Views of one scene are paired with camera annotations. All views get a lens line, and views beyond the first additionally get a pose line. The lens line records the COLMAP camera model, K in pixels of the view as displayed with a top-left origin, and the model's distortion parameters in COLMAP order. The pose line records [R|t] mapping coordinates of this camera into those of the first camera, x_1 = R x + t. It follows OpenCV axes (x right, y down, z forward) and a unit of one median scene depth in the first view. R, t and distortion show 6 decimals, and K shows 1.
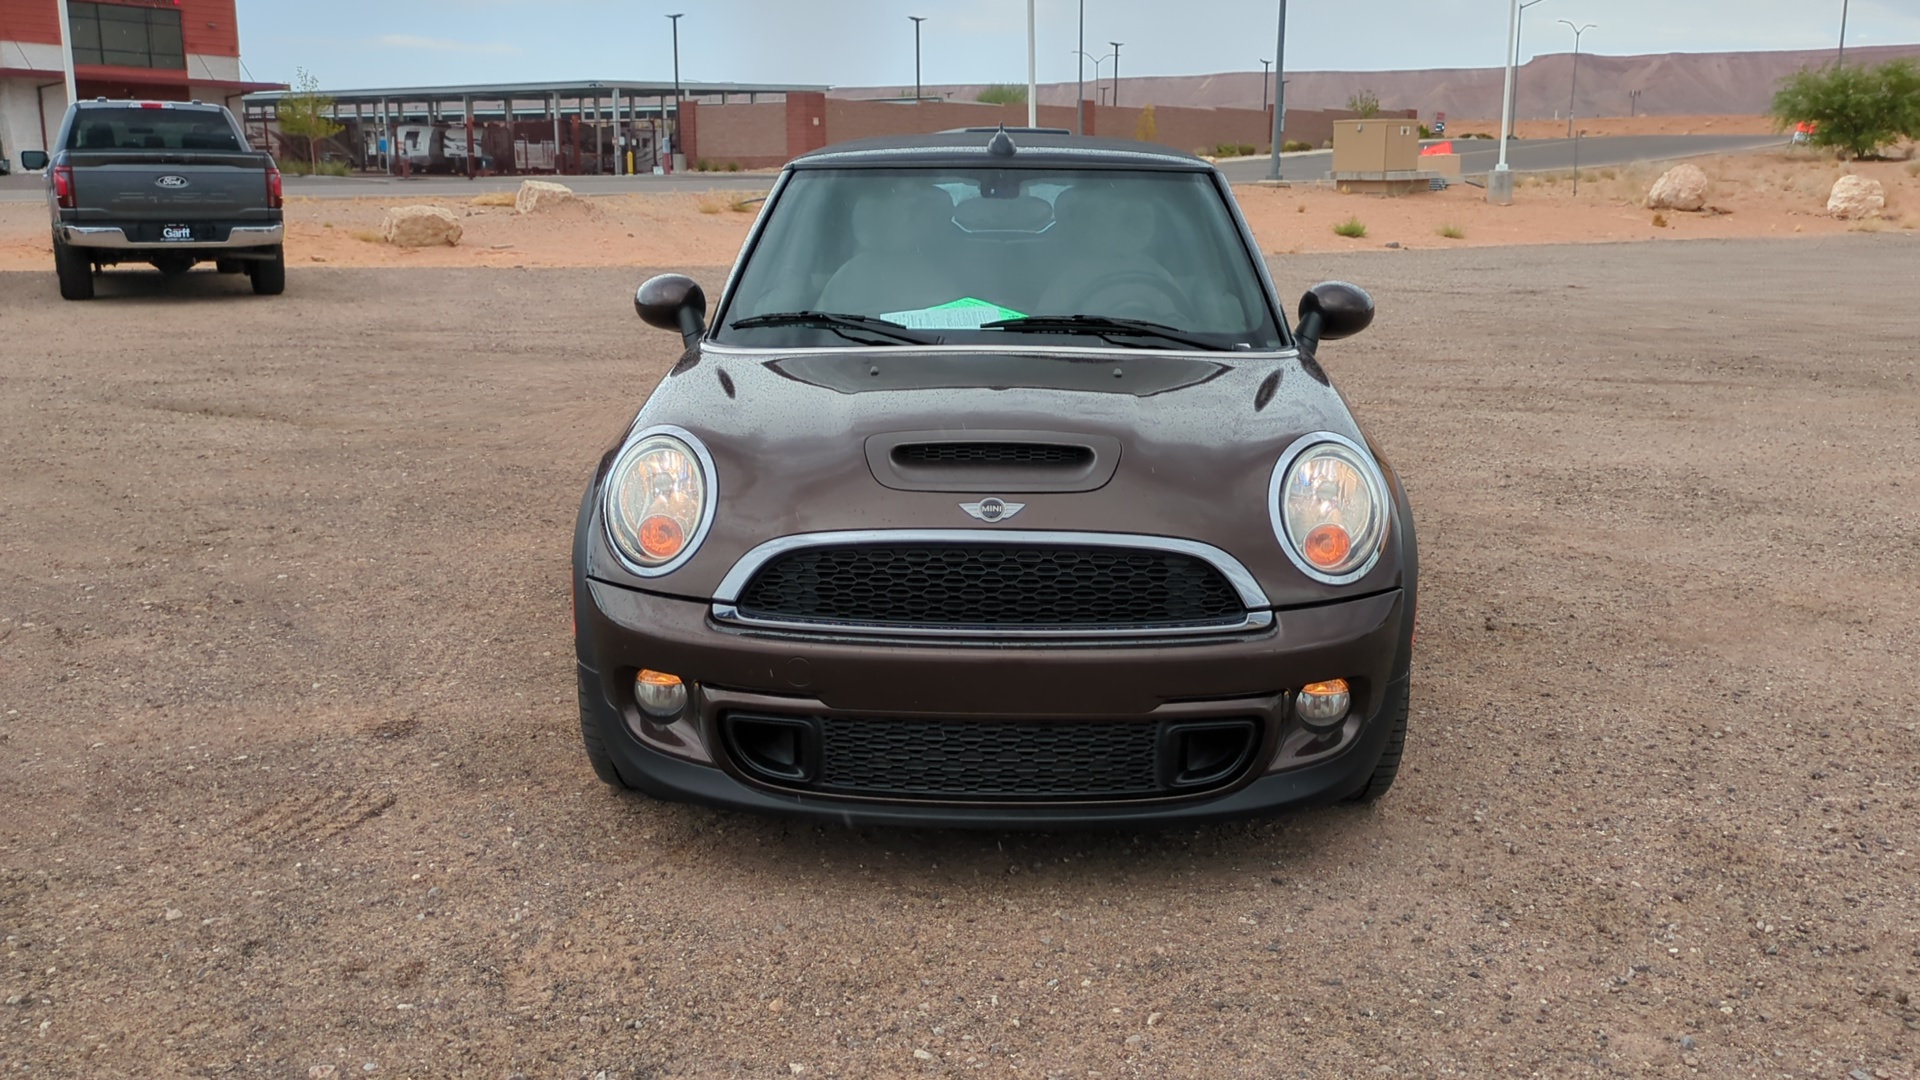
lens RADIAL K [[1646.0, 0, 984.8], [0, 1646.0, 553.8], [0, 0, 1]] dist [0.063998, -0.077763]
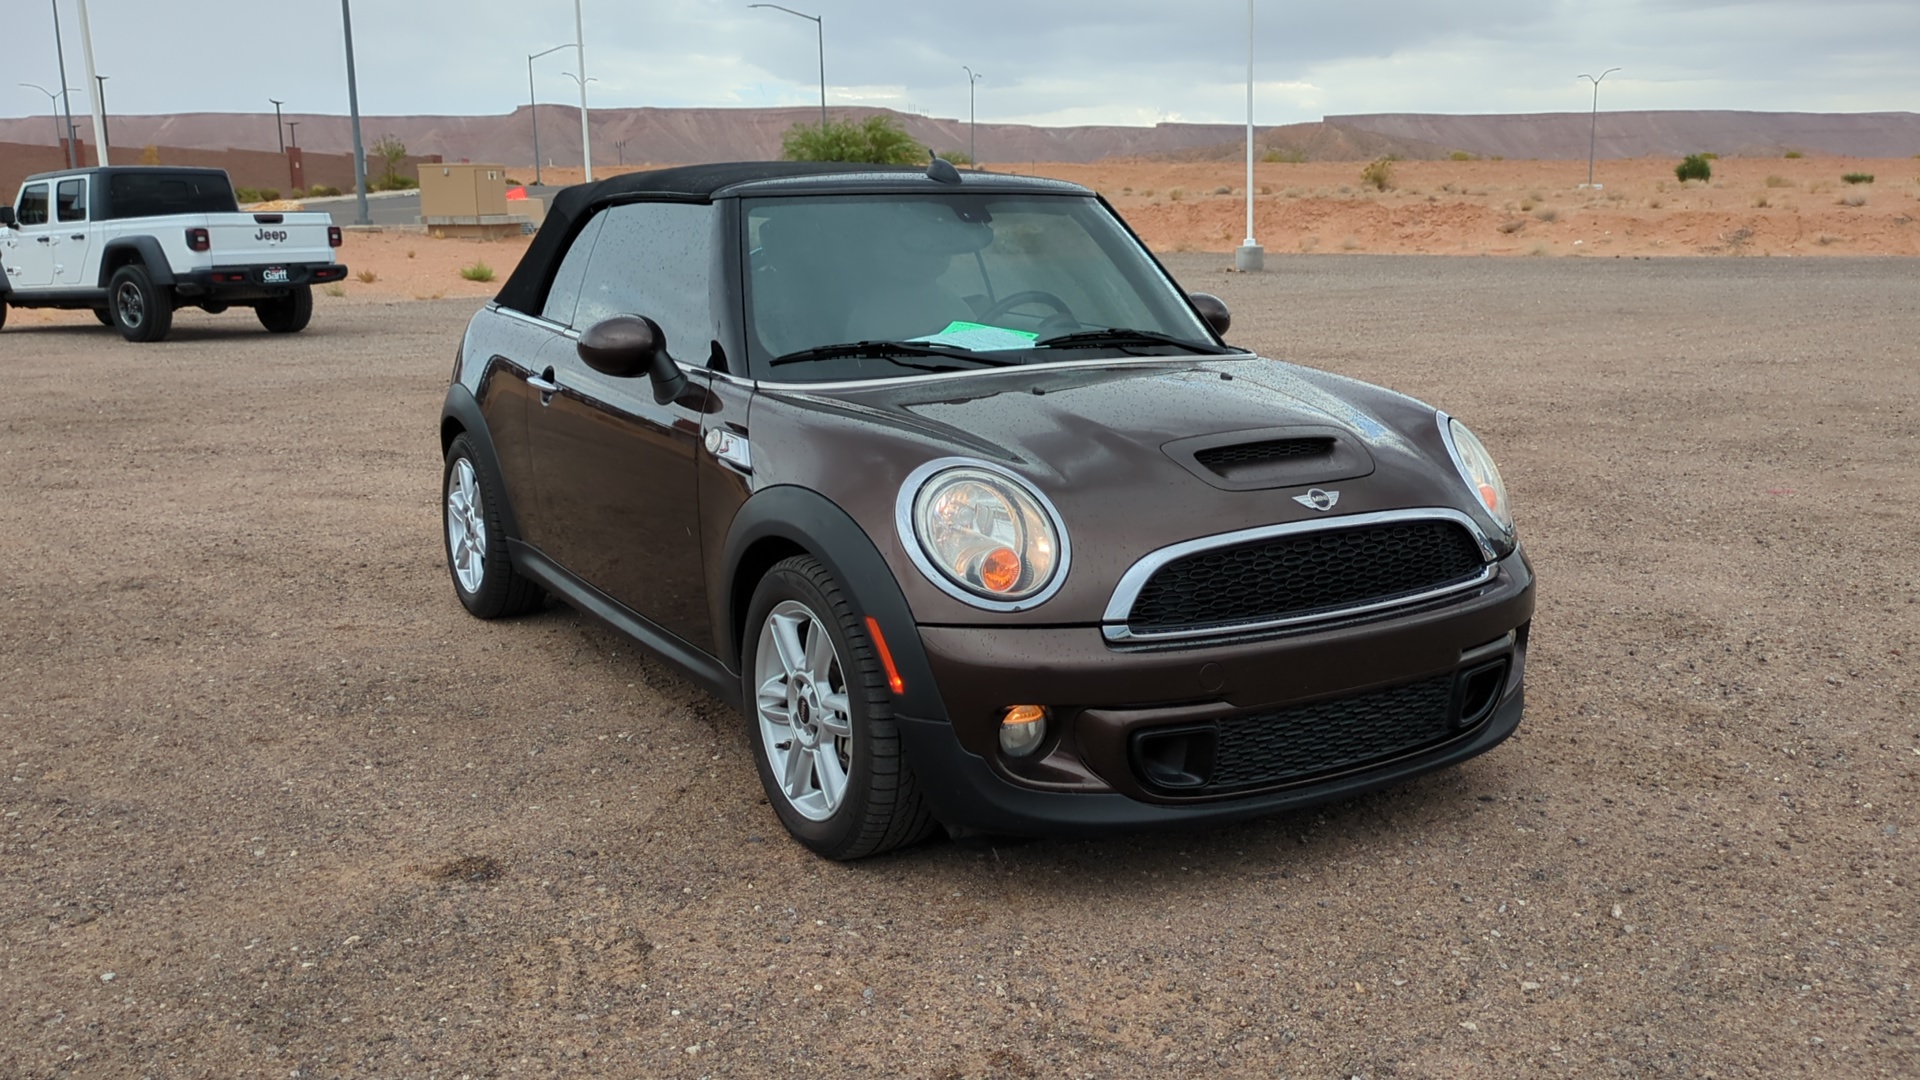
lens RADIAL K [[1646.0, 0, 977.4], [0, 1646.0, 533.3], [0, 0, 1]] dist [0.063998, -0.077763]
pose [[0.840780, -0.115916, 0.528822, -0.695024], [0.136061, 0.990700, 0.000832, -0.033352], [-0.524000, 0.071253, 0.848732, 0.189222]]
